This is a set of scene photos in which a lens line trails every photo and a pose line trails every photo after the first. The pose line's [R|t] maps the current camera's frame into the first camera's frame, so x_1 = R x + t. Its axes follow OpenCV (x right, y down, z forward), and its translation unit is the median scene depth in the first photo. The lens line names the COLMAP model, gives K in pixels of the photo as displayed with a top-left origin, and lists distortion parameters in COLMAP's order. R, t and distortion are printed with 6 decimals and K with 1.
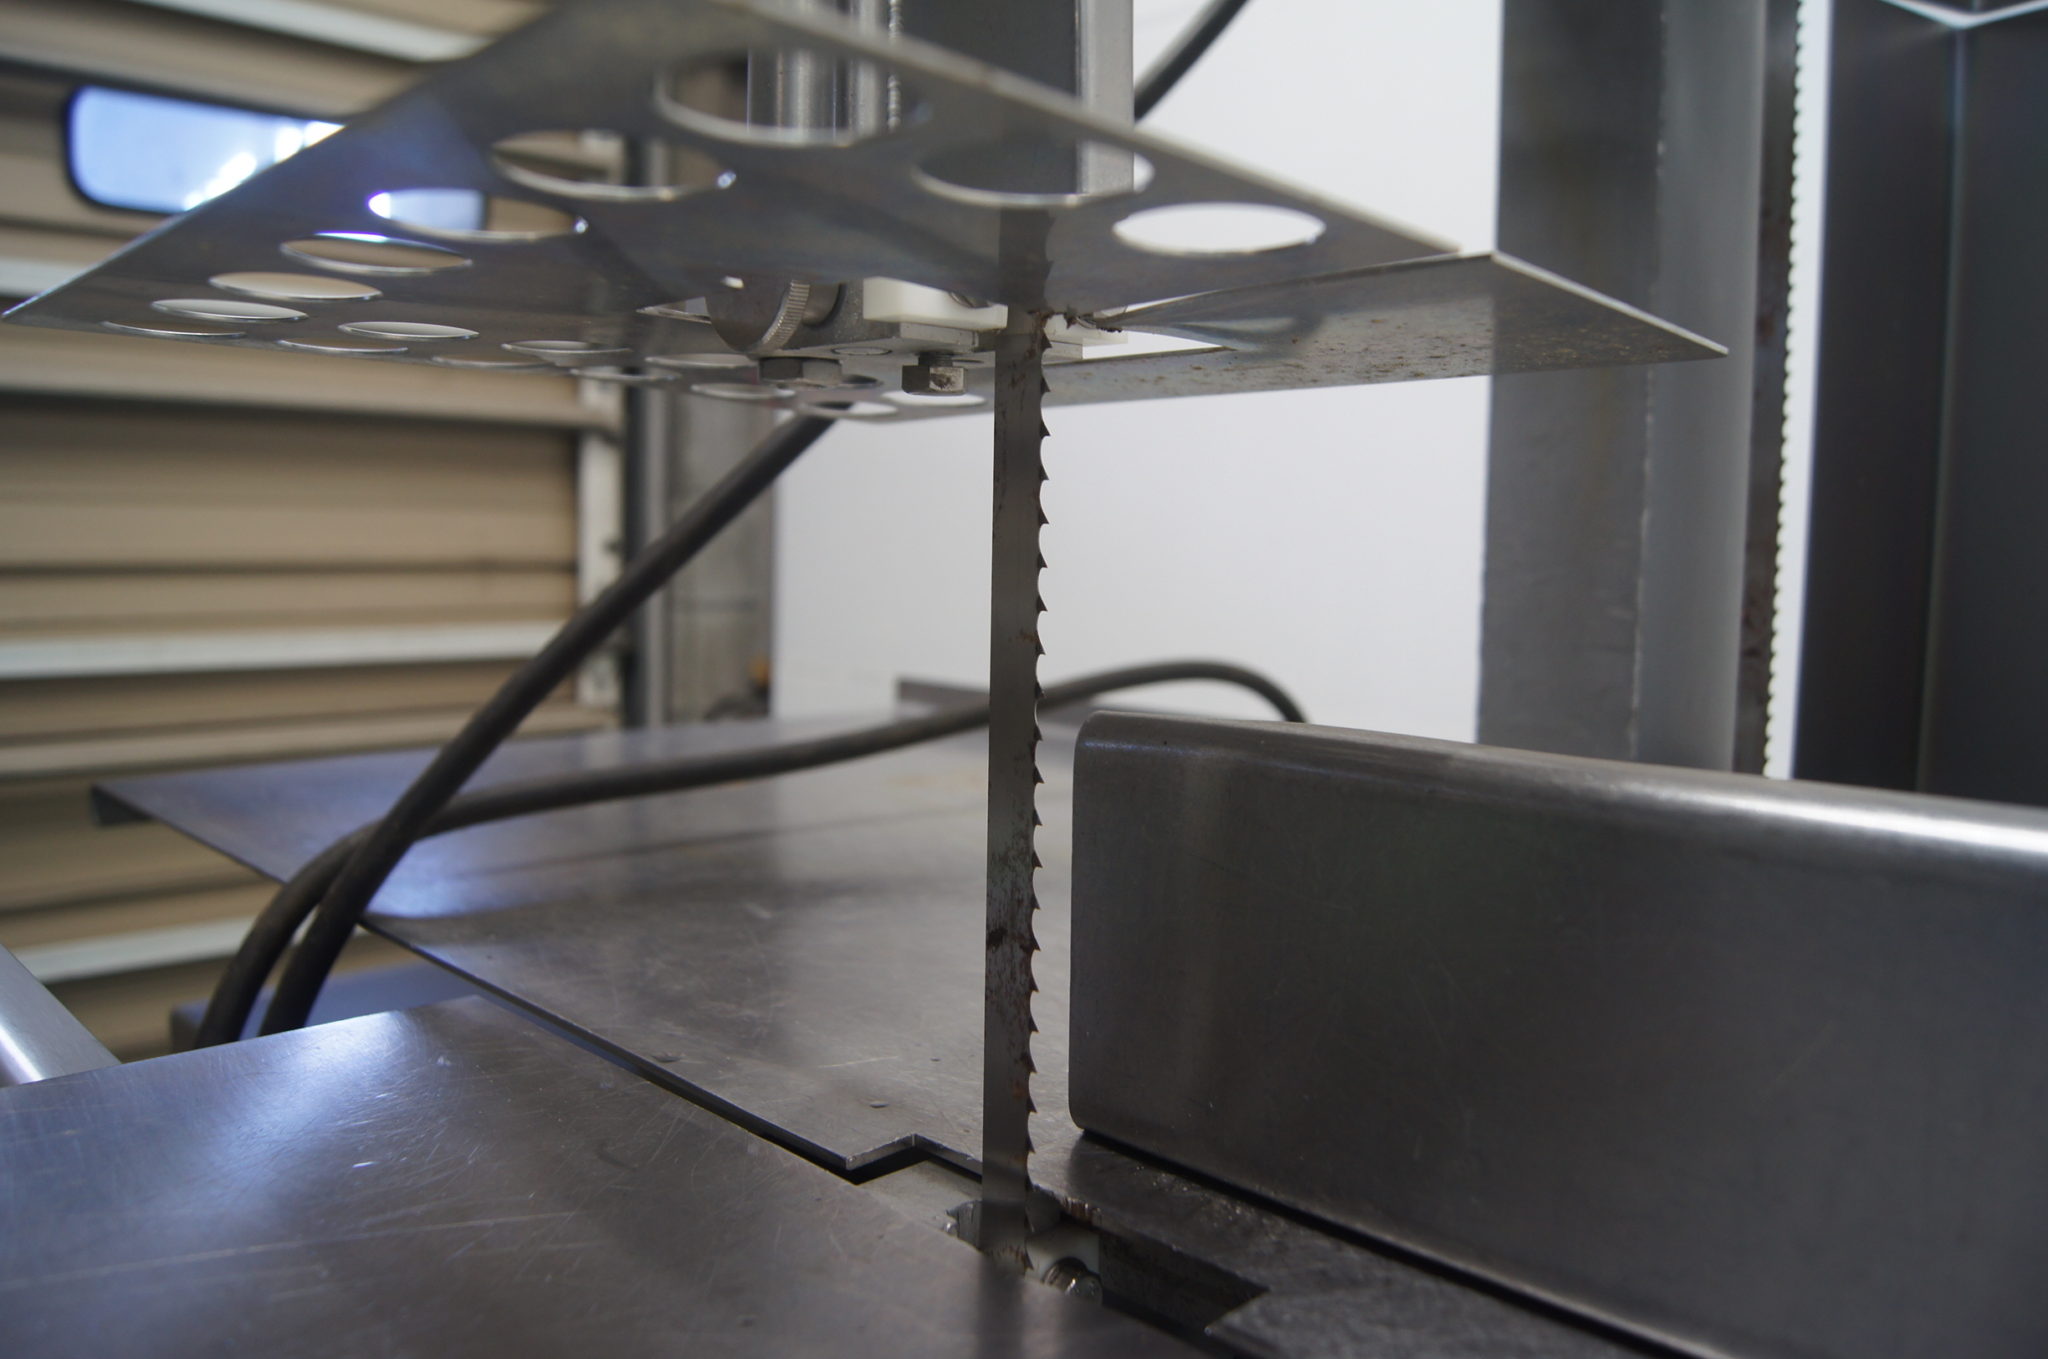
lens RADIAL K [[1540.7, 0, 1014.6], [0, 1540.7, 658.6], [0, 0, 1]] dist [-0.077614, 0.008555]
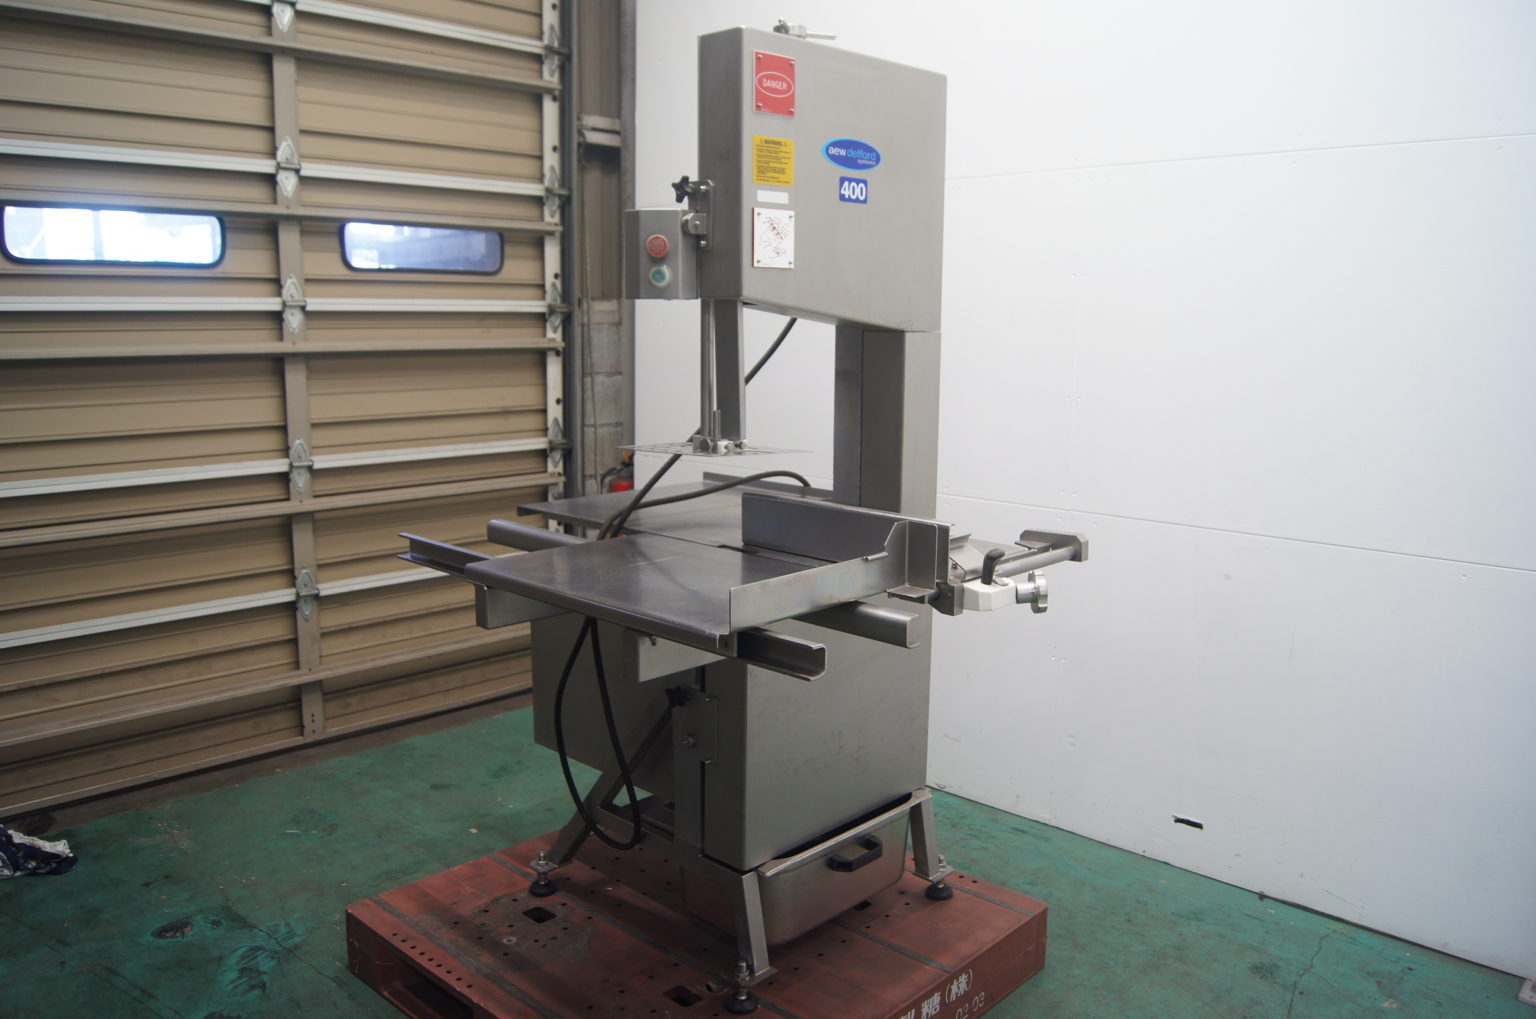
lens RADIAL K [[1155.5, 0, 761.0], [0, 1155.5, 493.8], [0, 0, 1]] dist [-0.077614, 0.008555]
pose [[0.999828, -0.014493, 0.011576, 0.007492], [0.013683, 0.997640, 0.067291, -0.049304], [-0.012524, -0.067121, 0.997666, -0.702153]]
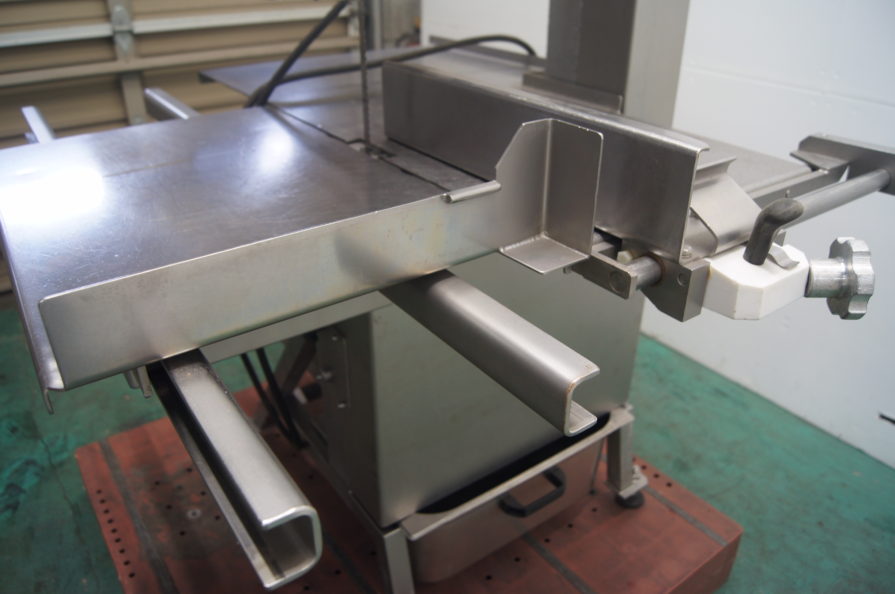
lens RADIAL K [[673.3, 0, 443.4], [0, 673.3, 287.9], [0, 0, 1]] dist [-0.077614, 0.008555]
pose [[0.985425, 0.063517, -0.157810, 0.092167], [0.003092, 0.920836, 0.389937, -0.019667], [0.170085, -0.384742, 0.907218, -0.194900]]
